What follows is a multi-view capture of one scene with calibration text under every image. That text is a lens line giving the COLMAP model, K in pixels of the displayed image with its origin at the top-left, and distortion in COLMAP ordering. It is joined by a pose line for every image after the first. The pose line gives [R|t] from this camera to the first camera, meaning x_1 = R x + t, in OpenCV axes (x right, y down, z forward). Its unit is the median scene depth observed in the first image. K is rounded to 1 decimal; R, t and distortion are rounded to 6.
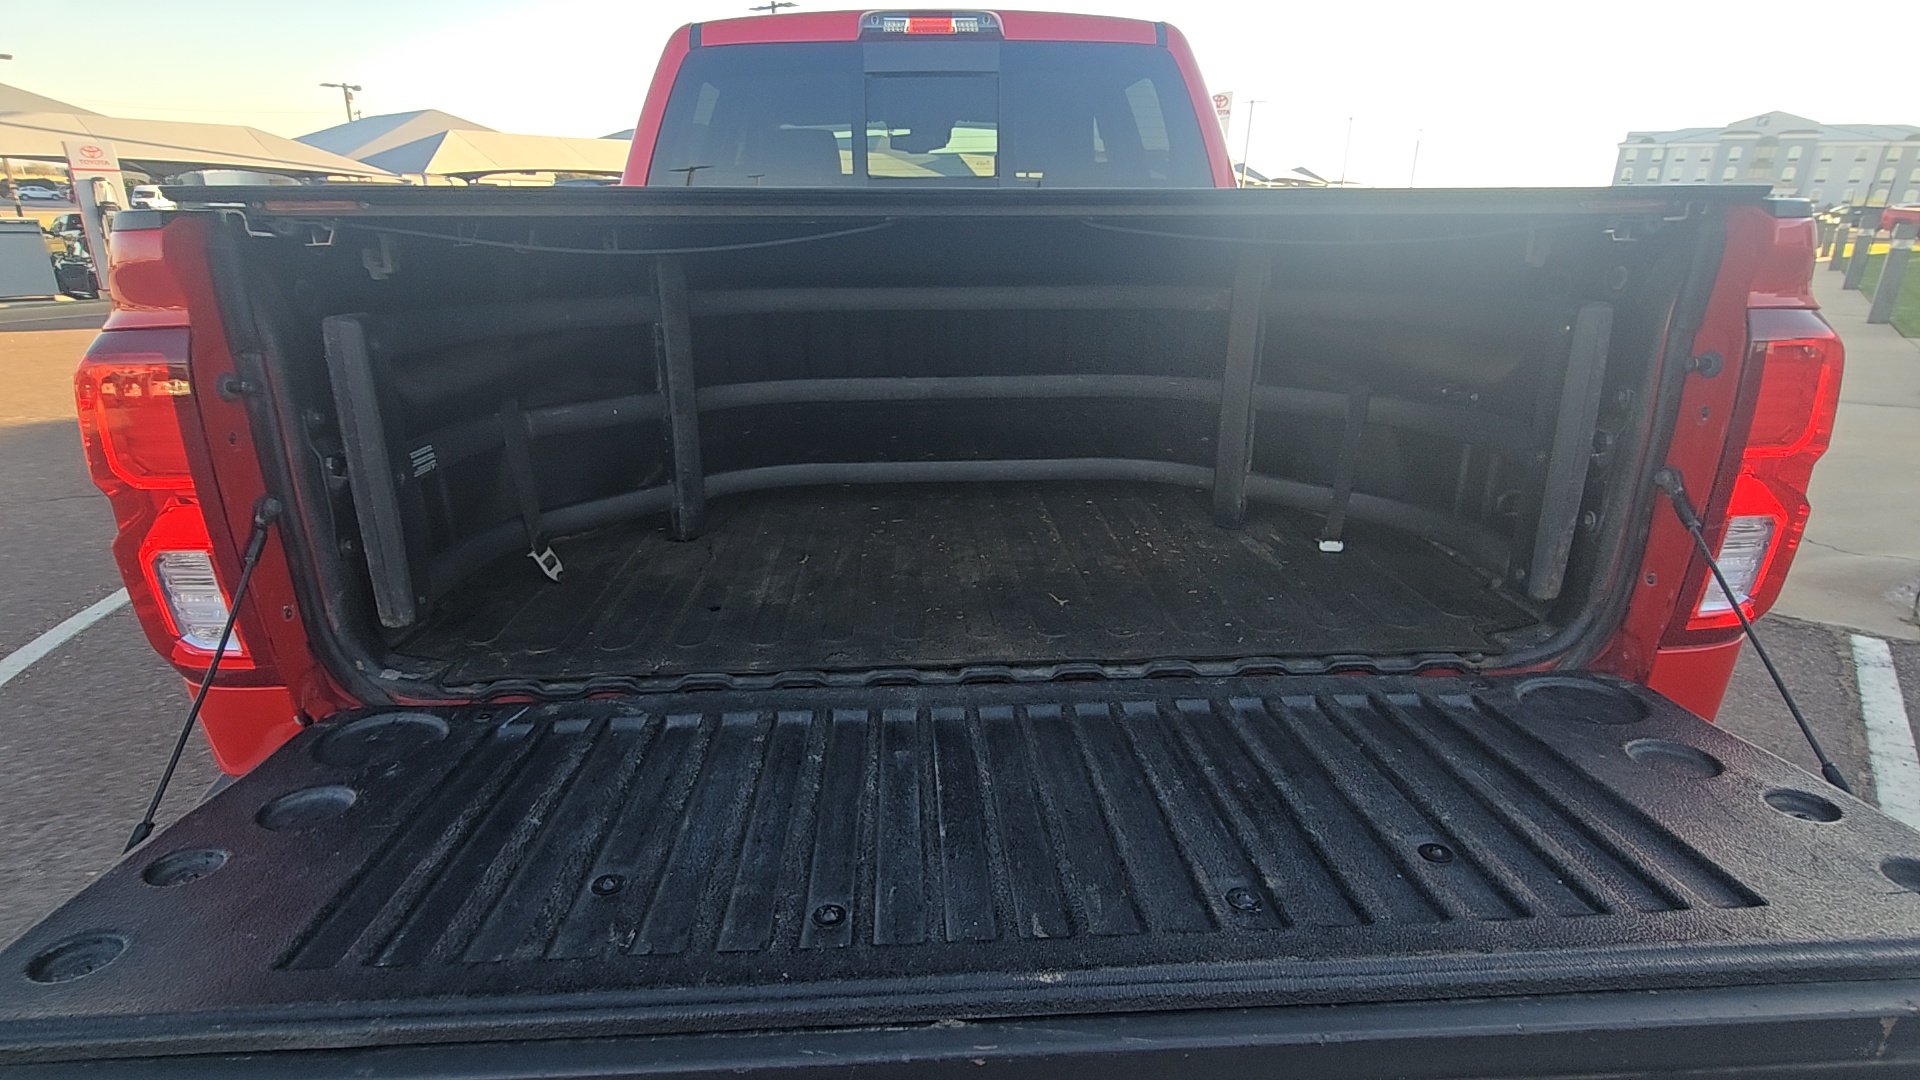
lens RADIAL K [[956.9, 0, 943.9], [0, 956.9, 536.6], [0, 0, 1]] dist [0.001783, -0.001935]
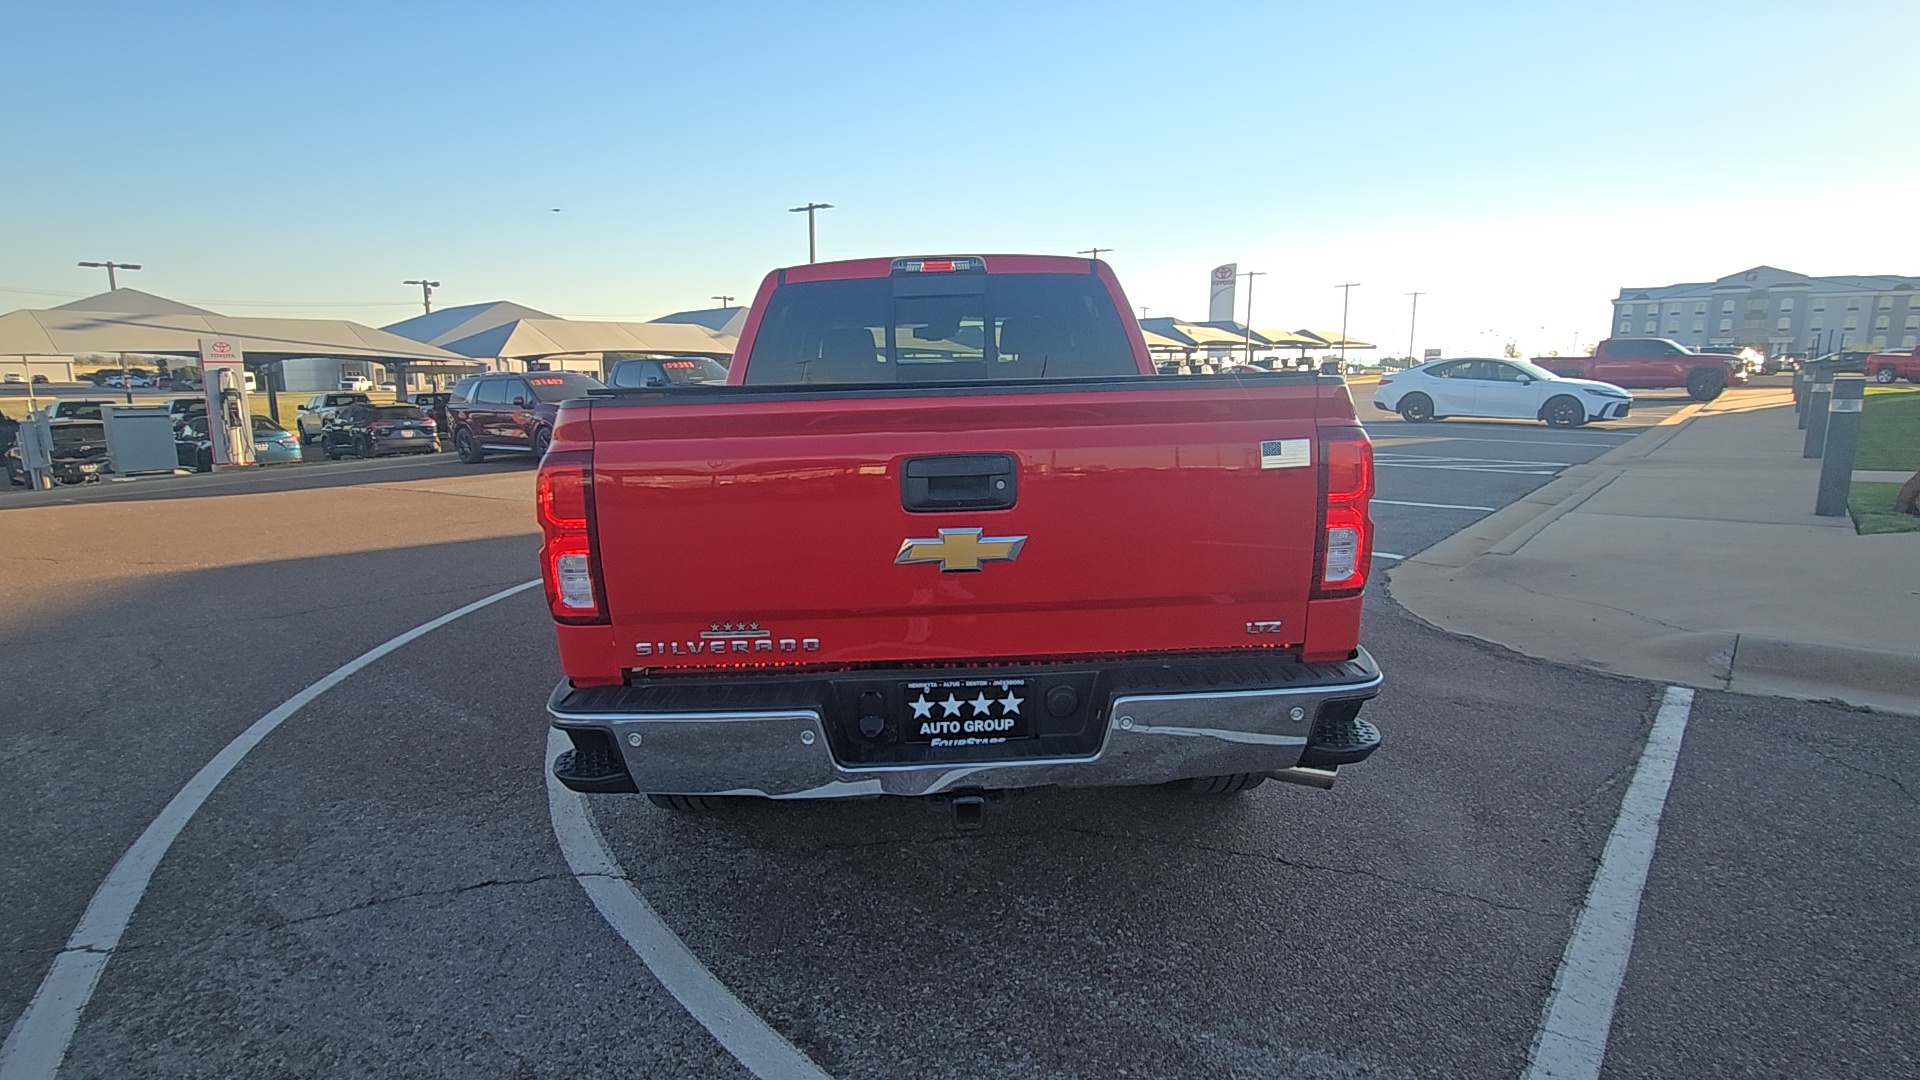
lens RADIAL K [[956.9, 0, 944.8], [0, 956.9, 521.7], [0, 0, 1]] dist [0.001783, -0.001935]
pose [[0.999450, -0.019492, -0.026828, 0.002771], [0.014425, 0.984002, -0.177570, 0.011903], [0.029861, 0.177086, 0.983742, -0.038537]]
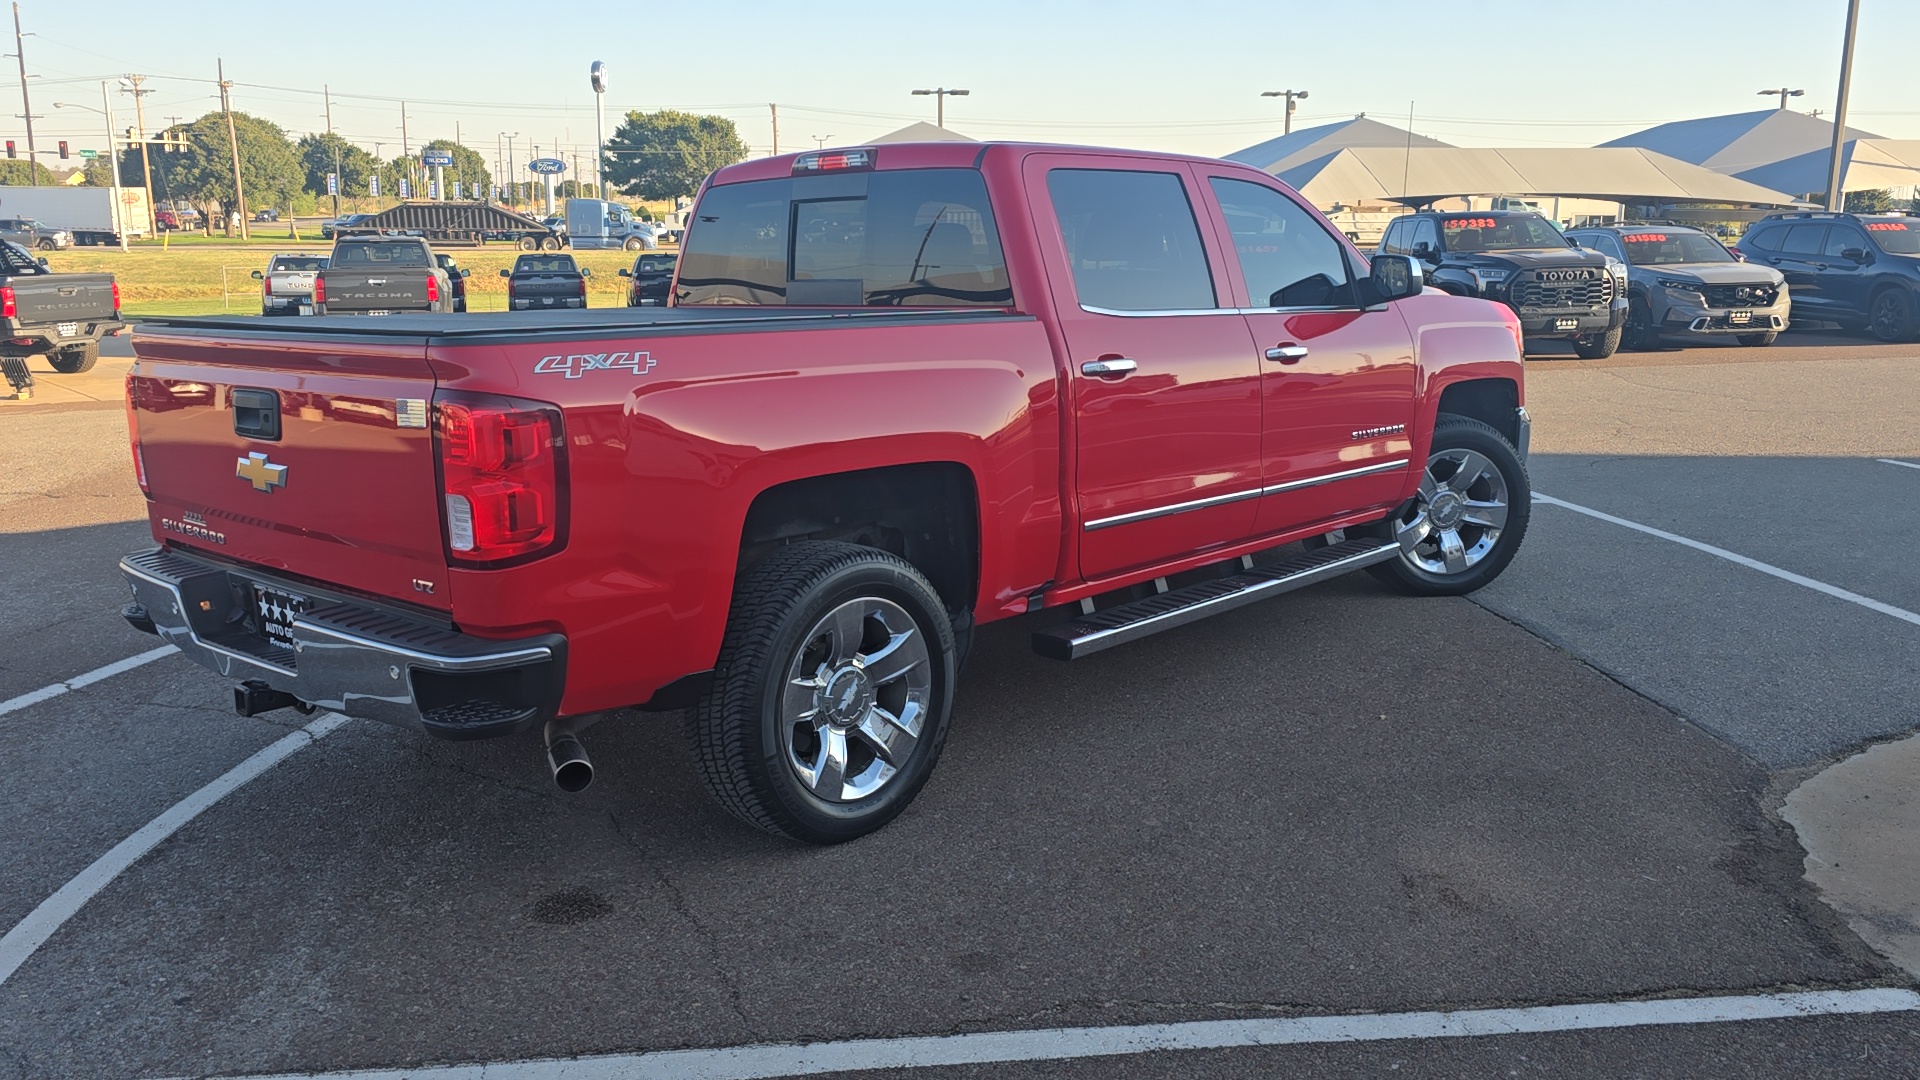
lens RADIAL K [[1571.9, 0, 992.2], [0, 1571.9, 494.5], [0, 0, 1]] dist [-0.000532, 0.010126]
pose [[0.723222, 0.104143, -0.682718, 0.147682], [-0.216062, 0.973060, -0.080448, -0.000294], [0.655947, 0.205692, 0.726240, -0.022728]]
